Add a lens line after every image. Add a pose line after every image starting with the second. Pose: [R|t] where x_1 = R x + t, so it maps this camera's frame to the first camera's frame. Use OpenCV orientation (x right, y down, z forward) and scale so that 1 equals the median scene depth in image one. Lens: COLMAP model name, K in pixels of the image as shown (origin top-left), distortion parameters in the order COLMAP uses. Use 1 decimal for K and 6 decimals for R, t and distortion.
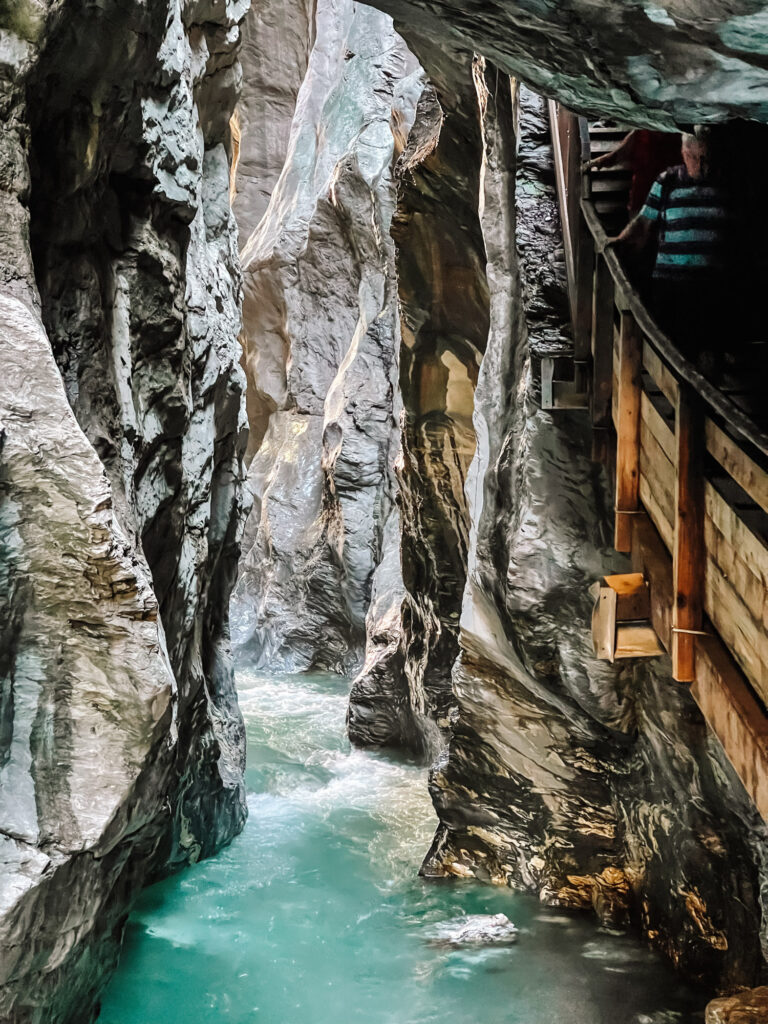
lens RADIAL K [[1918.7, 0, 384.2], [0, 1918.7, 506.0], [0, 0, 1]] dist [0.106006, 0.000000]
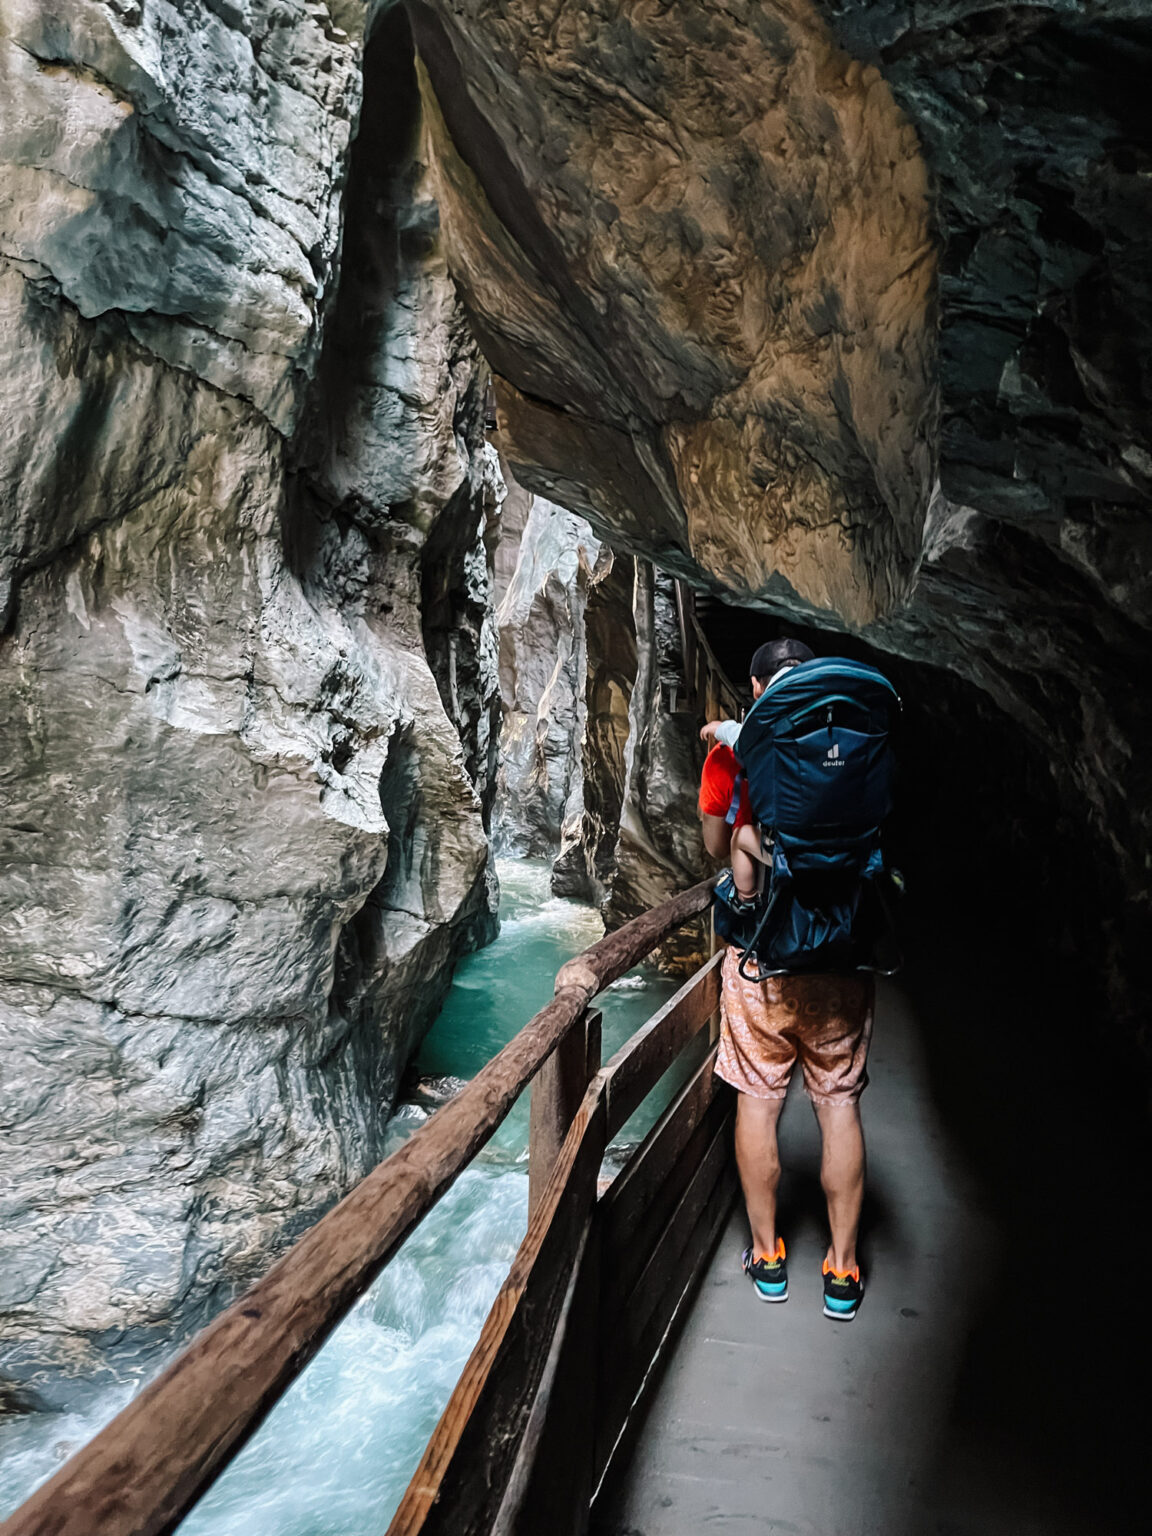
lens RADIAL K [[1155.8, 0, 573.1], [0, 1155.8, 782.8], [0, 0, 1]] dist [0.001881, -0.000114]
pose [[0.999819, 0.012772, 0.014092, -0.023997], [-0.012933, 0.999851, 0.011394, 0.007757], [-0.013944, -0.011574, 0.999836, -0.153046]]
